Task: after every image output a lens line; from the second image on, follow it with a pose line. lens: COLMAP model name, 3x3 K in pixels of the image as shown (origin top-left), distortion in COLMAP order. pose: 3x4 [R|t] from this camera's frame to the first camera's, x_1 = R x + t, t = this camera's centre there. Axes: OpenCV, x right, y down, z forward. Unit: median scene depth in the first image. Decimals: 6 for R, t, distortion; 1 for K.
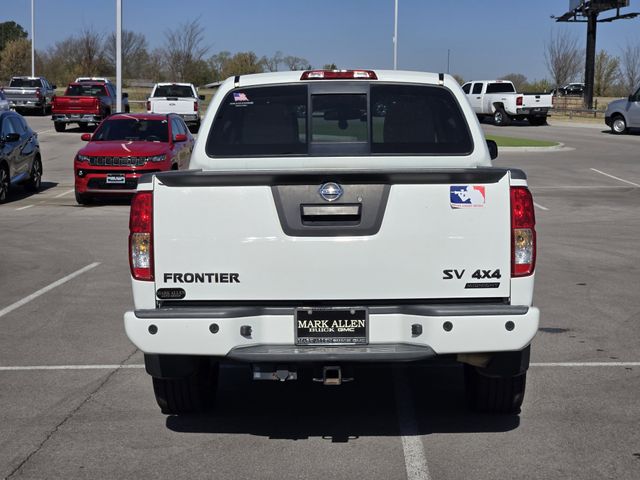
lens RADIAL K [[1242.5, 0, 339.8], [0, 1242.5, 249.4], [0, 0, 1]] dist [0.015866, 0.000000]
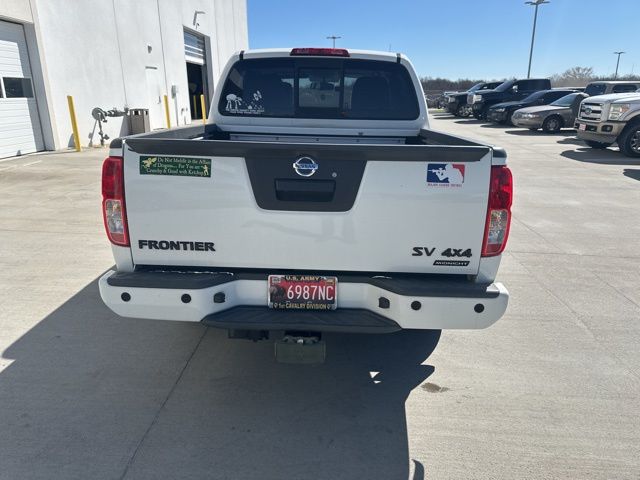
lens RADIAL K [[447.4, 0, 318.4], [0, 447.4, 240.2], [0, 0, 1]] dist [0.049578, -0.064904]
pose [[0.999425, 0.033916, -0.000571, 0.005498], [-0.032956, 0.974857, 0.220379, -0.066983], [0.008031, -0.220233, 0.975414, 0.644297]]
